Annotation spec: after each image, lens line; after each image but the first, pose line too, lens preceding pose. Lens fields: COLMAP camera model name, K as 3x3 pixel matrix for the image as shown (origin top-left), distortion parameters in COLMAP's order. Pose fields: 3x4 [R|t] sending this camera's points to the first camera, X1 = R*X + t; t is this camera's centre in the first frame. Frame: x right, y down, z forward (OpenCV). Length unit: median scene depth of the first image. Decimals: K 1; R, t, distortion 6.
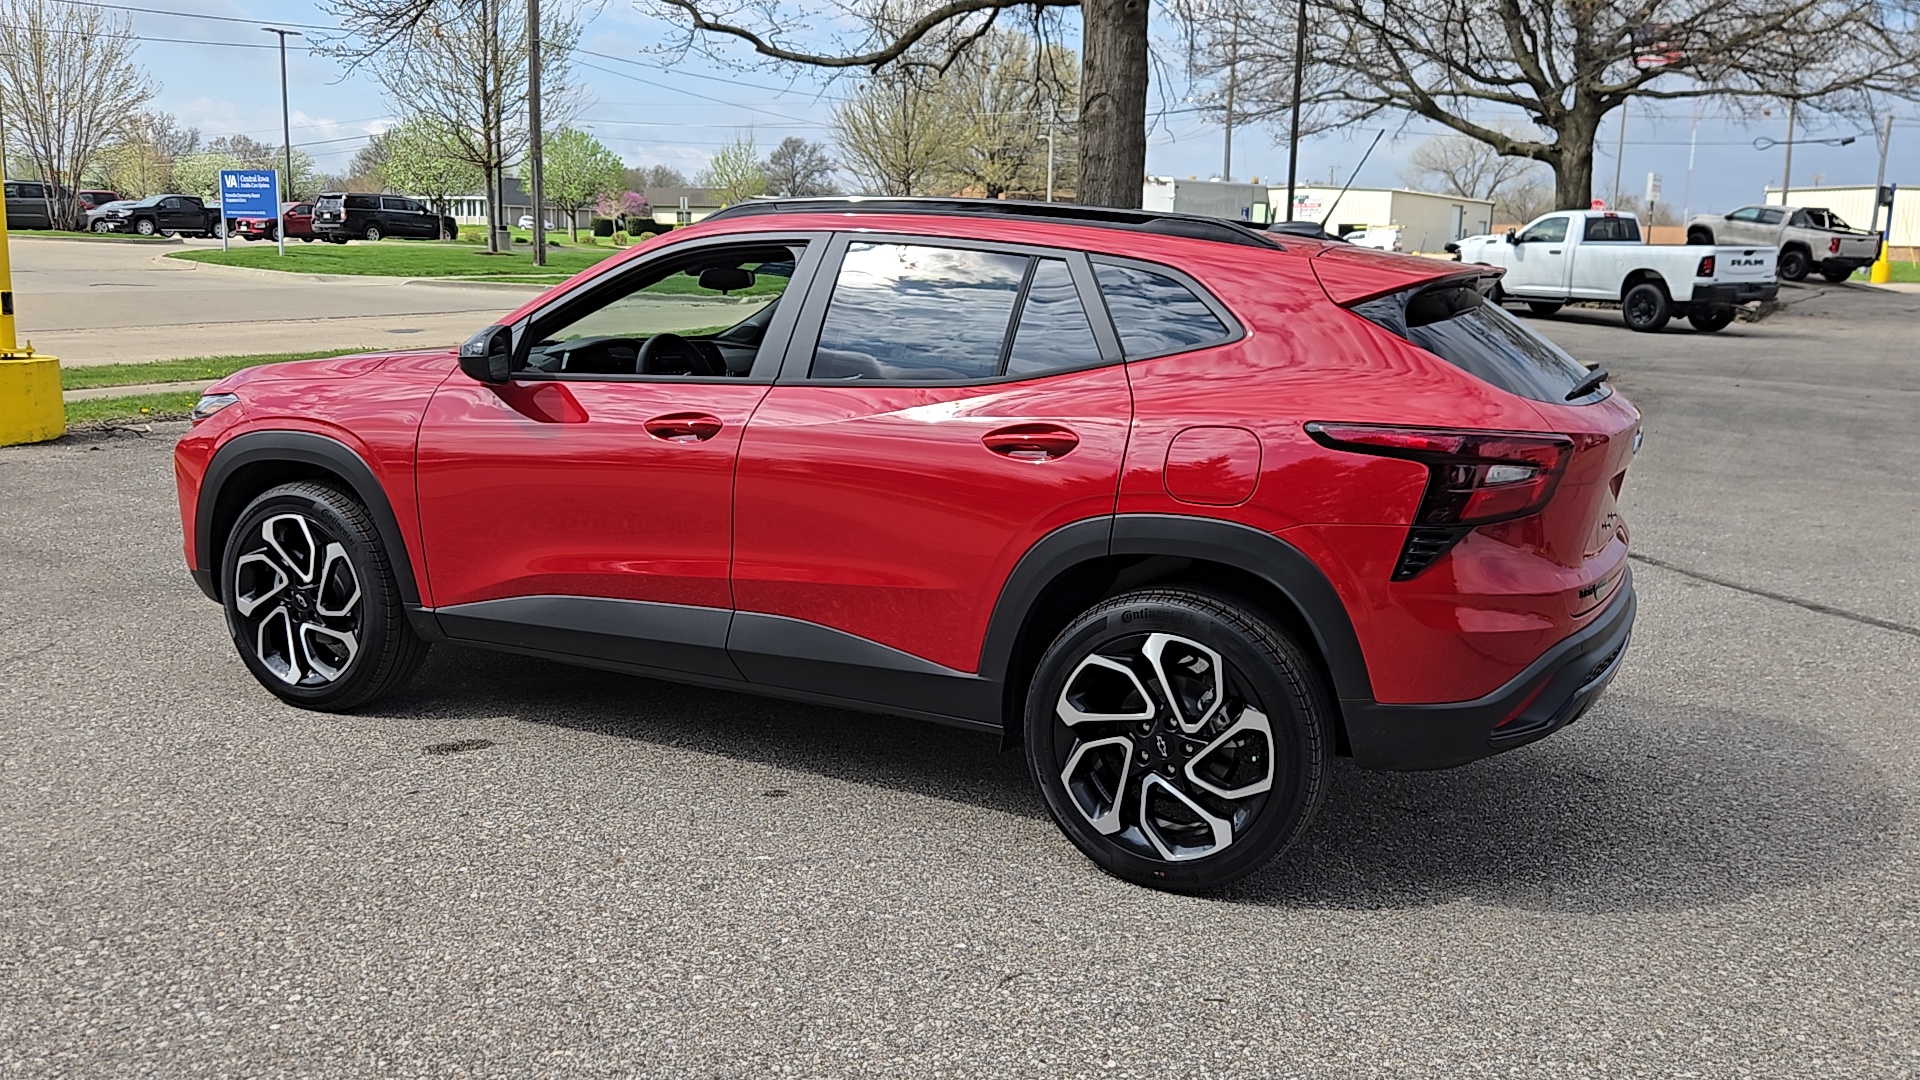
lens RADIAL K [[1589.9, 0, 960.0], [0, 1589.9, 540.0], [0, 0, 1]] dist [0.000656, -0.016868]
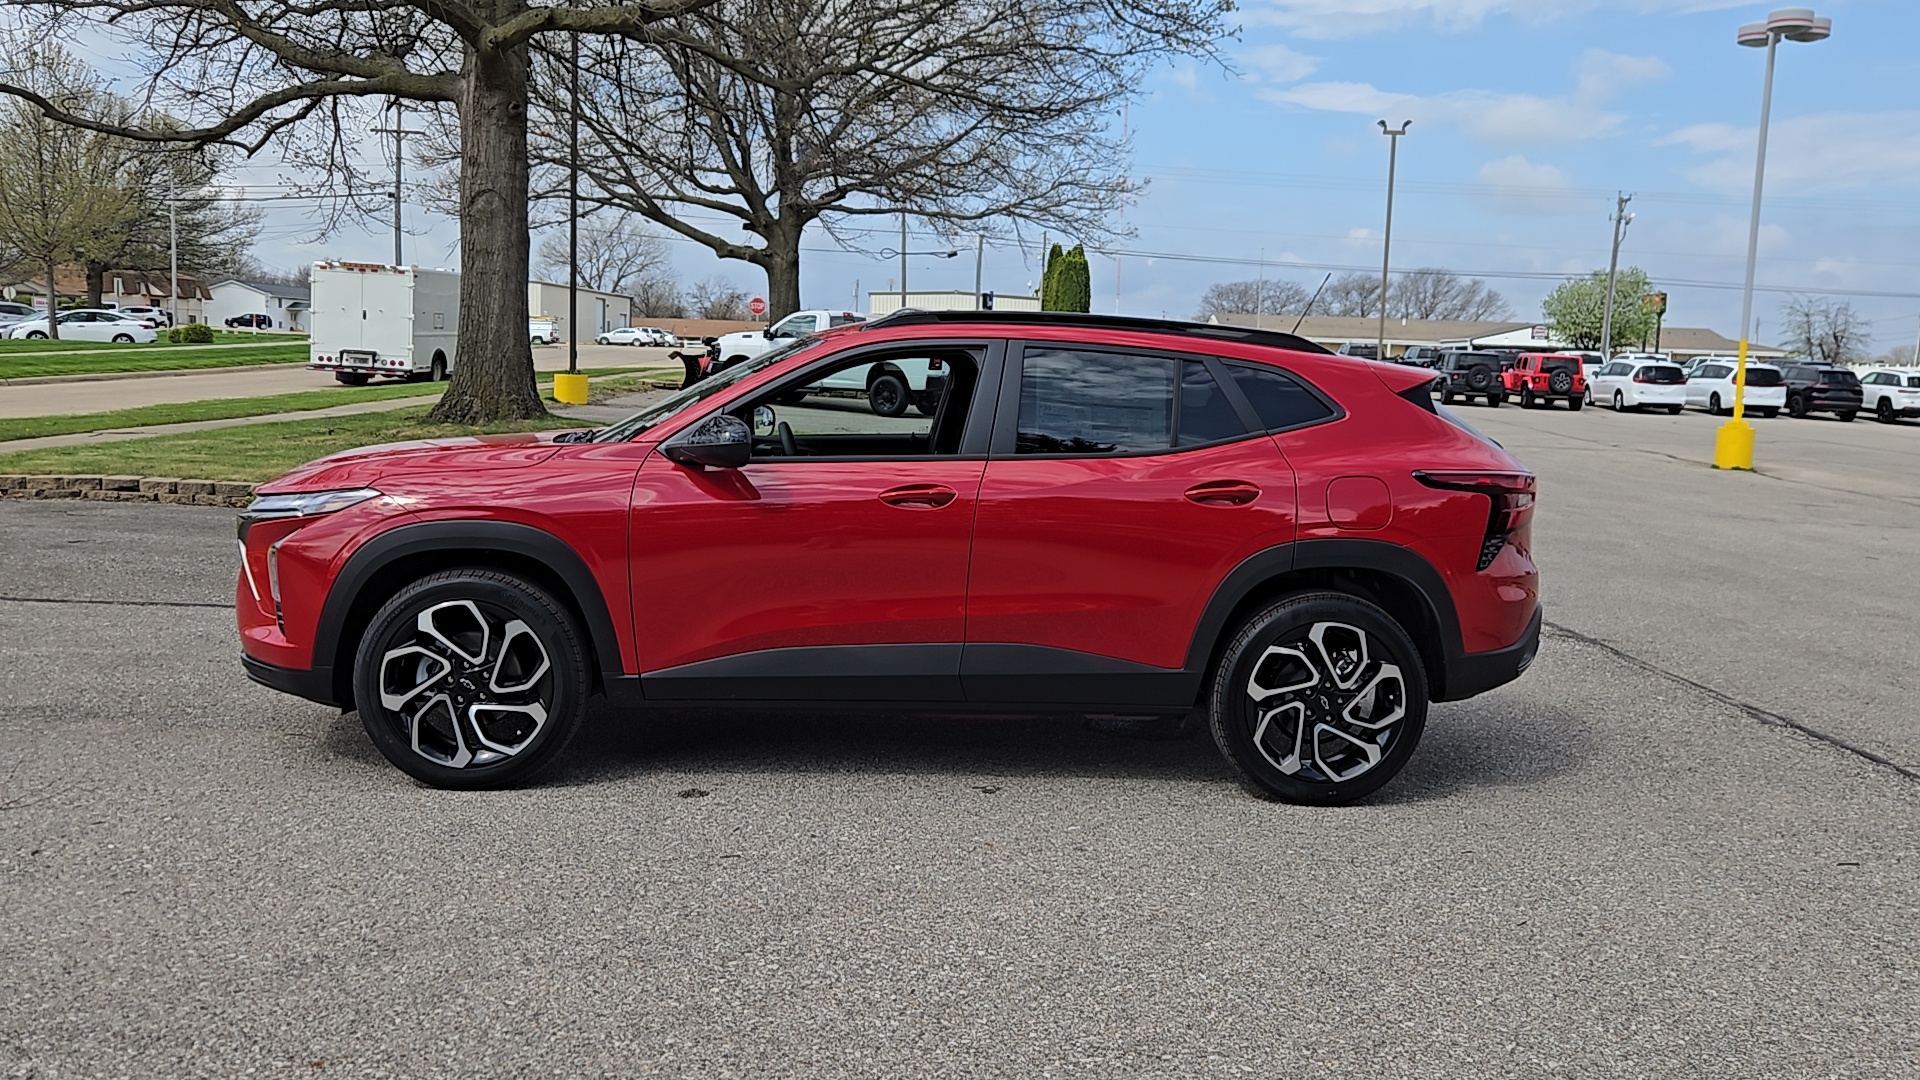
lens RADIAL K [[1589.9, 0, 960.0], [0, 1589.9, 540.0], [0, 0, 1]] dist [0.000656, -0.016868]
pose [[0.860346, -0.050348, 0.507217, -0.140466], [0.078473, 0.996329, -0.034207, 0.001174], [-0.503633, 0.069232, 0.861139, -0.011181]]
